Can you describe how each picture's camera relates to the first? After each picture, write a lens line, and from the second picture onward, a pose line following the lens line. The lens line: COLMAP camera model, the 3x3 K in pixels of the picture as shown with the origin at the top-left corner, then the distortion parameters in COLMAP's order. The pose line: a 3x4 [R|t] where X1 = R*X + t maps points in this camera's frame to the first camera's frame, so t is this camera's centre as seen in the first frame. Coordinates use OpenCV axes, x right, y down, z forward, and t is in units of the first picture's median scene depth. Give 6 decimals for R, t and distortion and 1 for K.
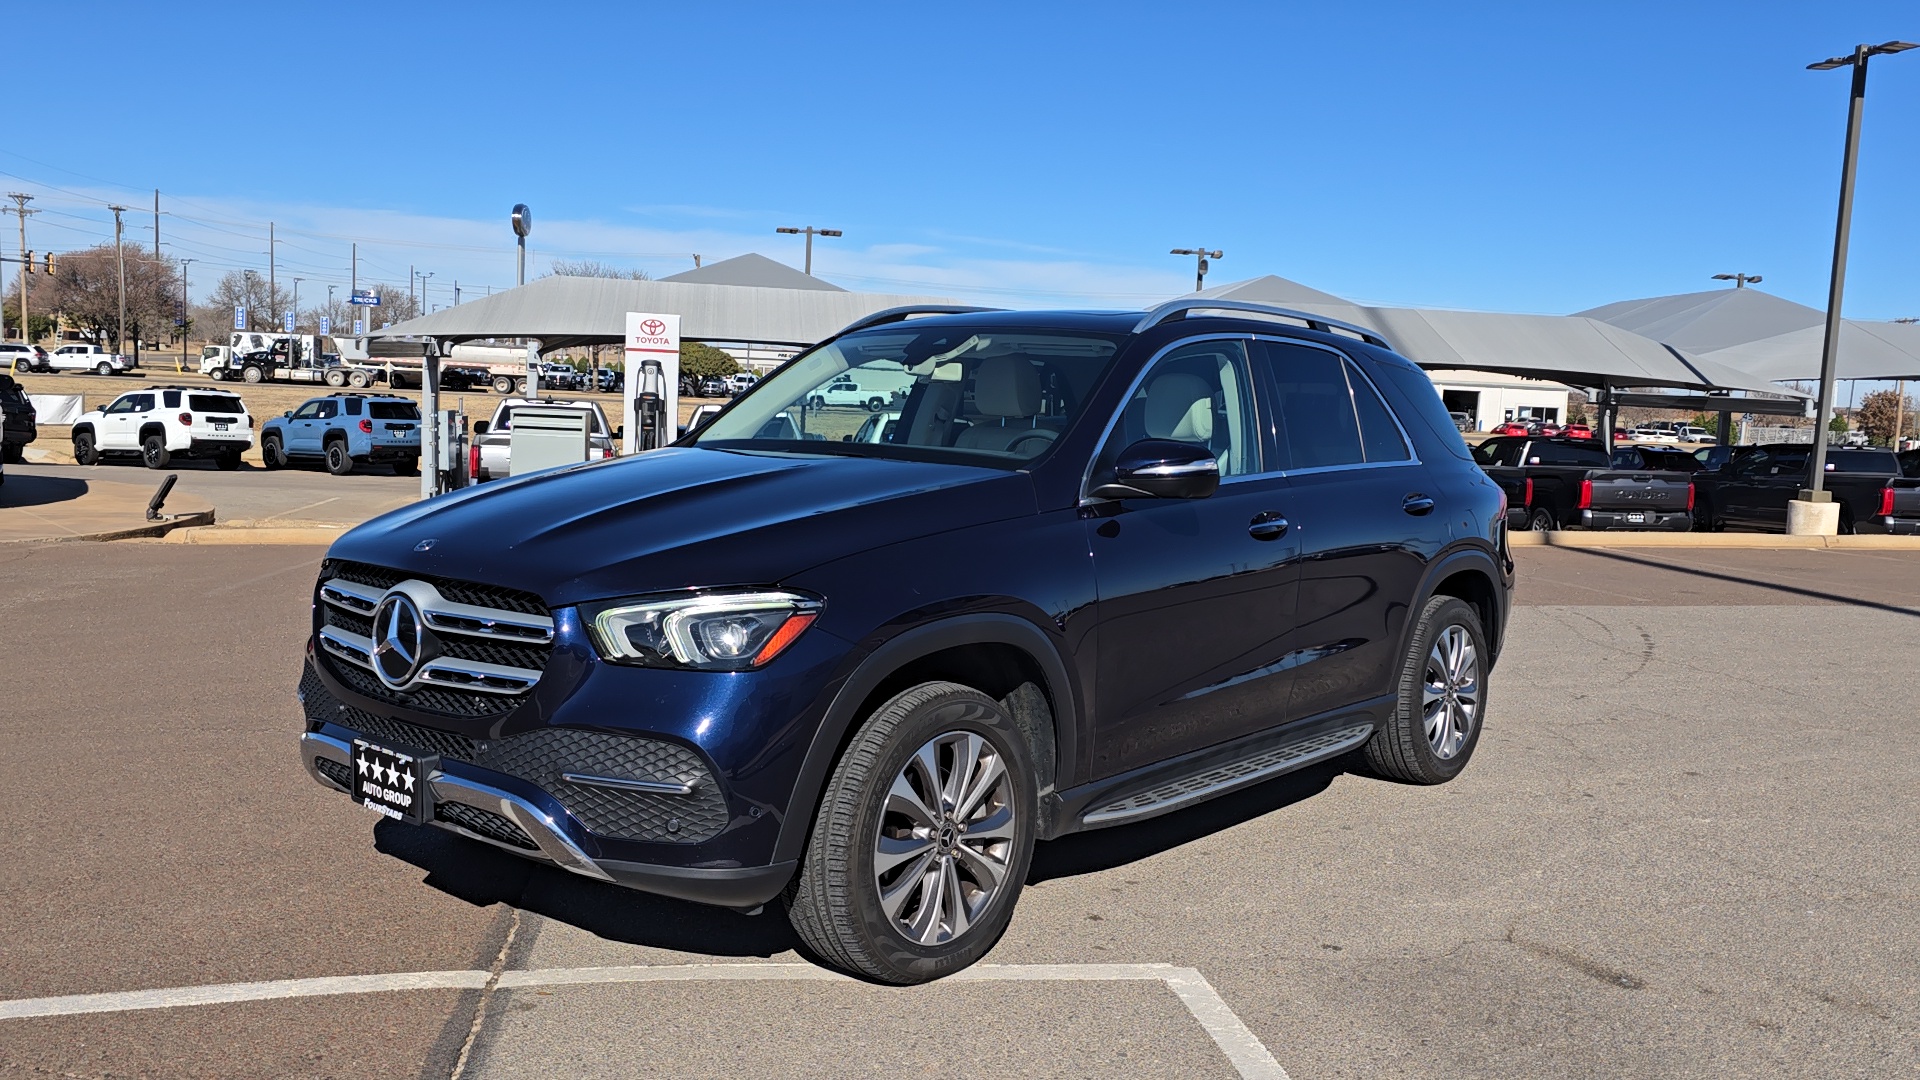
lens RADIAL K [[1591.3, 0, 966.0], [0, 1591.3, 547.5], [0, 0, 1]] dist [0.000767, 0.008721]
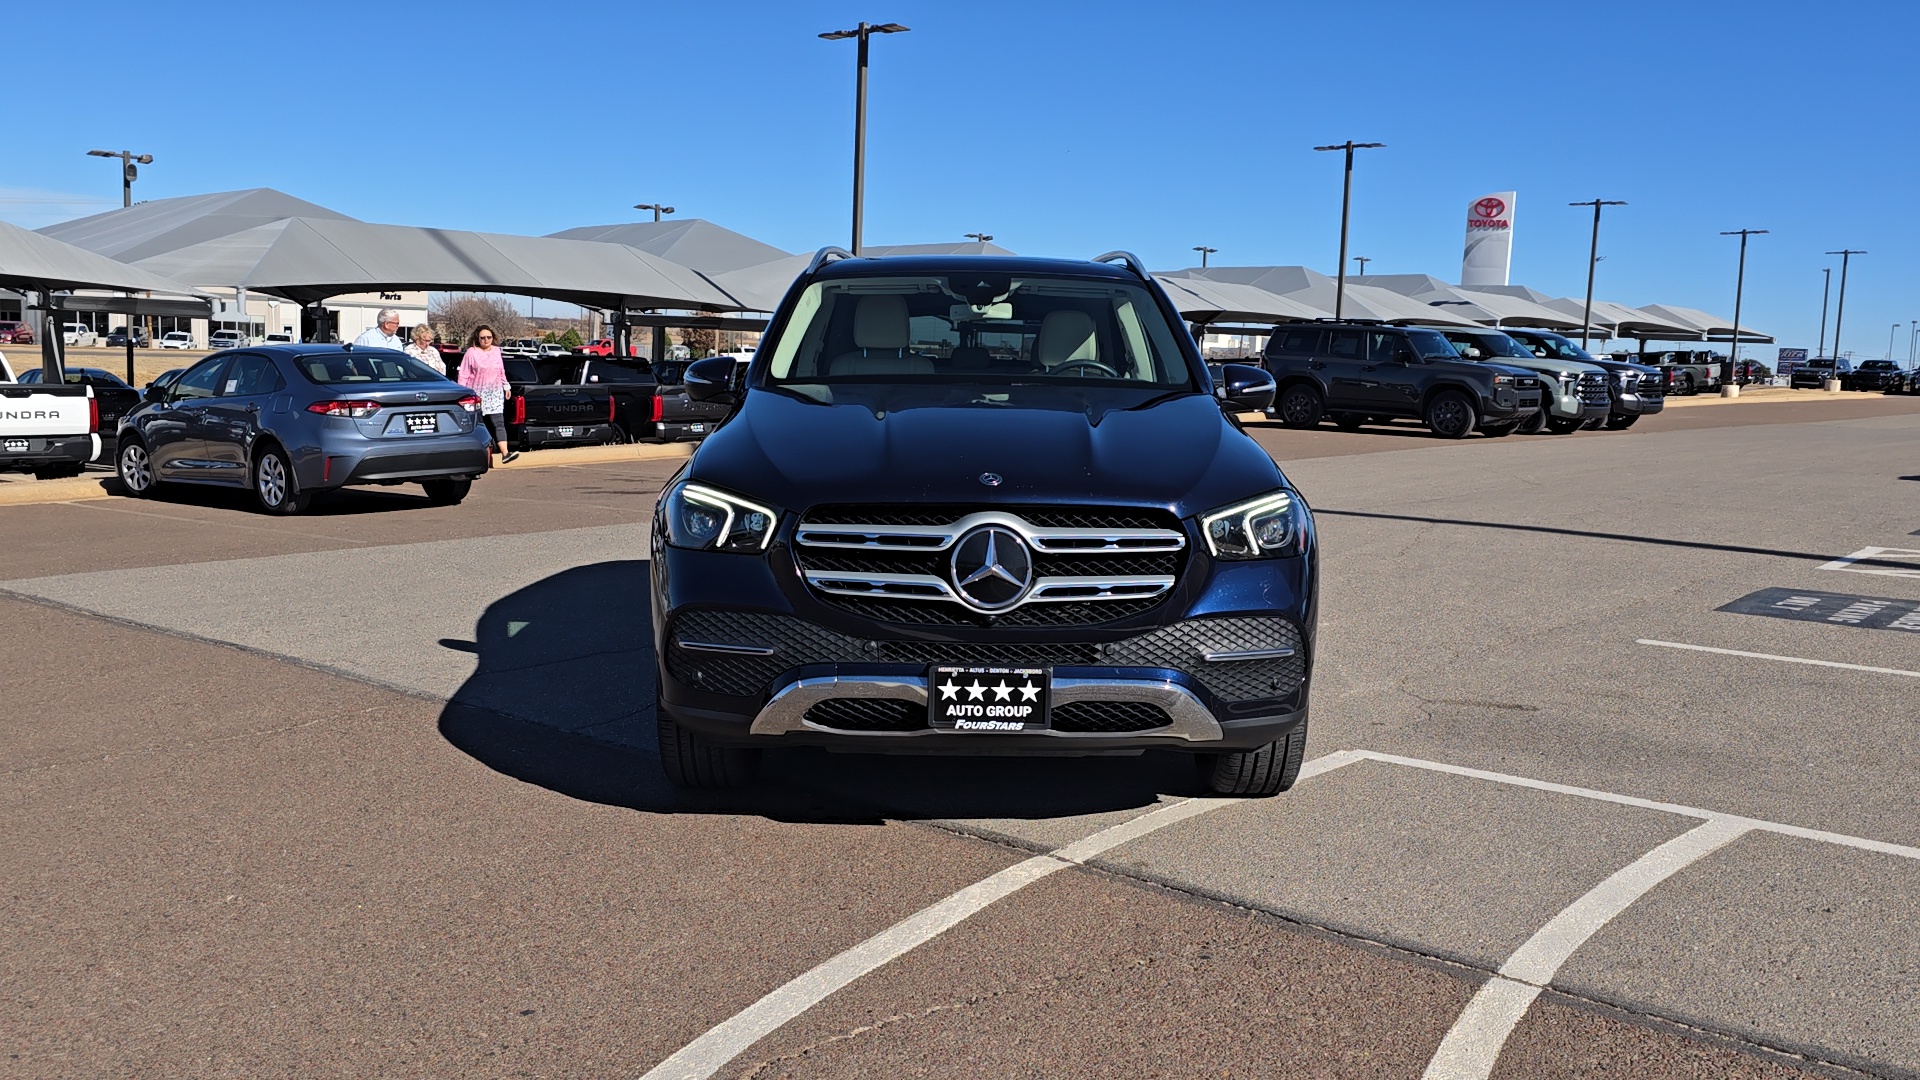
lens RADIAL K [[1591.3, 0, 966.0], [0, 1591.3, 547.5], [0, 0, 1]] dist [0.000767, 0.008721]
pose [[0.760235, -0.098250, 0.642176, -0.841357], [0.065804, 0.995060, 0.074338, -0.029551], [-0.646307, -0.014256, 0.762944, 0.147243]]
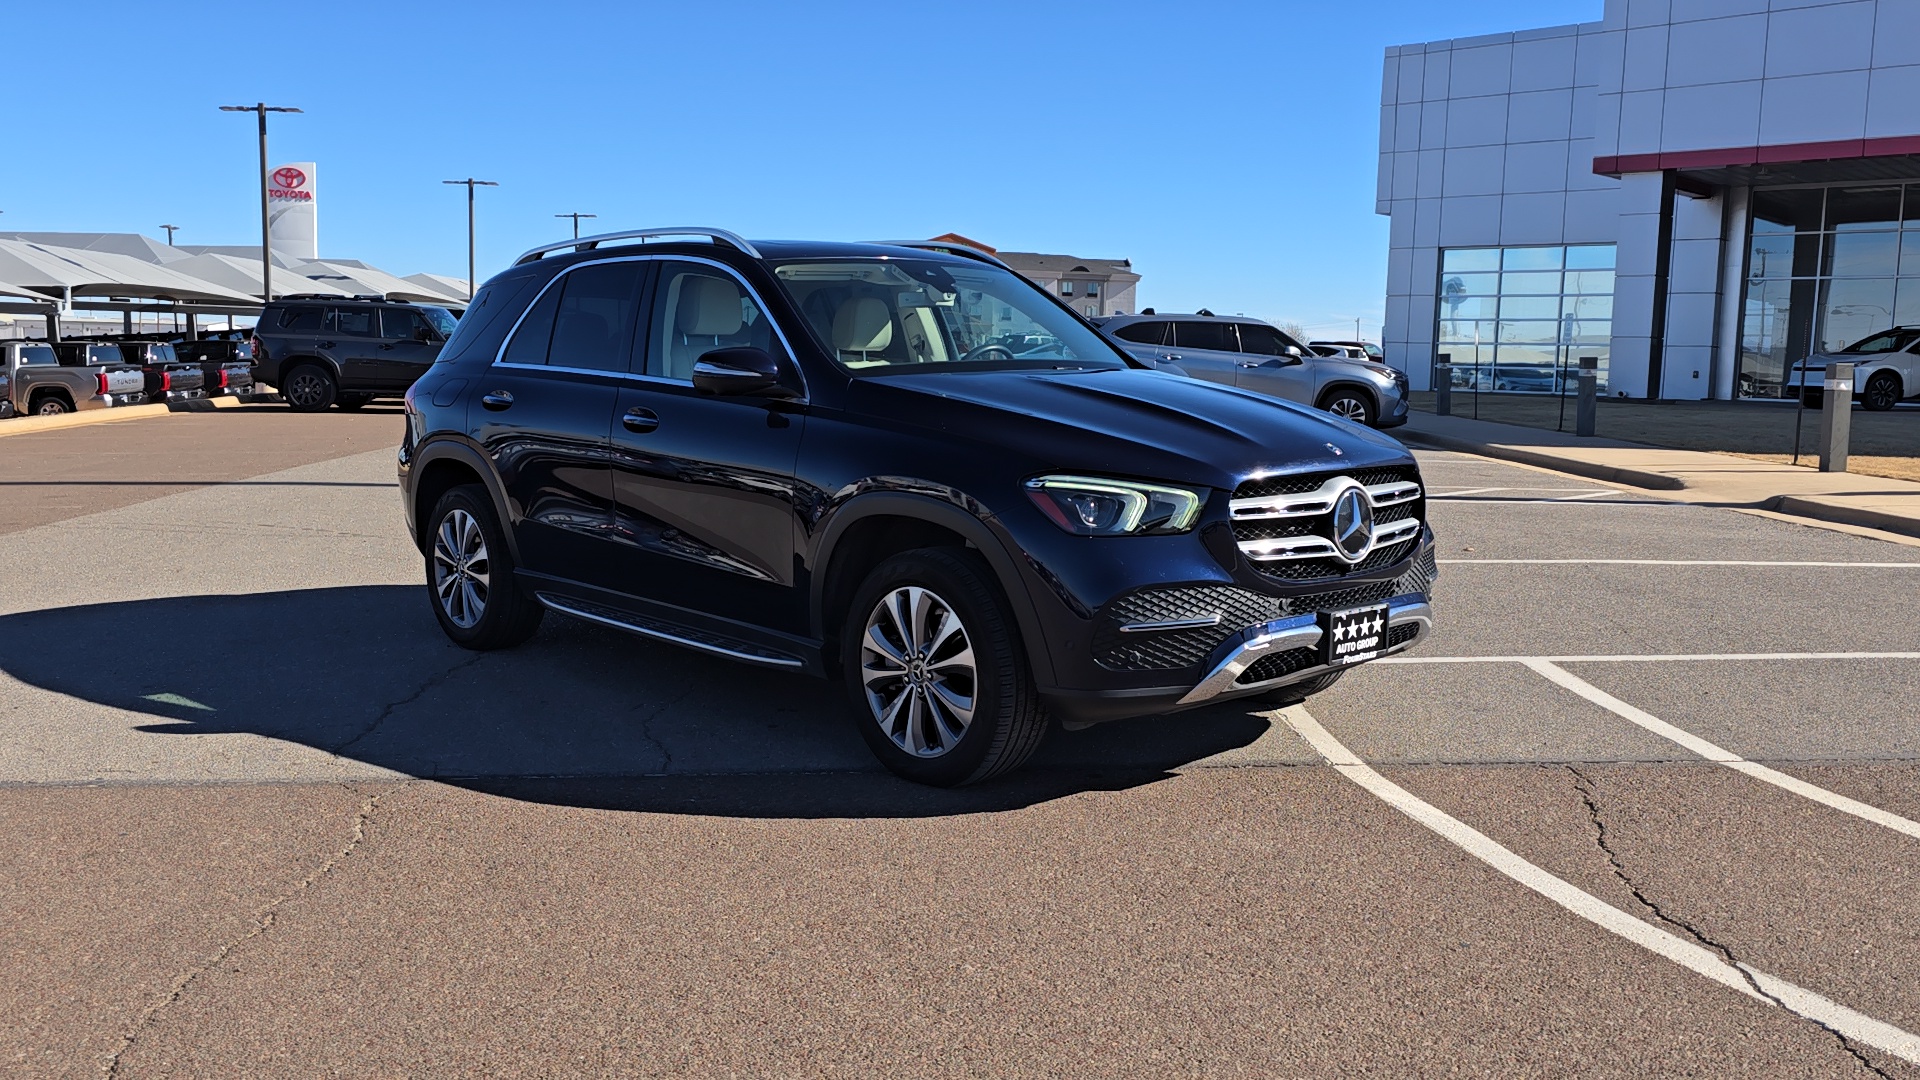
lens RADIAL K [[1591.3, 0, 966.0], [0, 1591.3, 547.5], [0, 0, 1]] dist [0.000767, 0.008721]
pose [[0.115971, -0.159819, 0.980311, -1.298731], [0.088232, 0.984726, 0.150101, -0.111834], [-0.989326, 0.069088, 0.128301, 0.905385]]
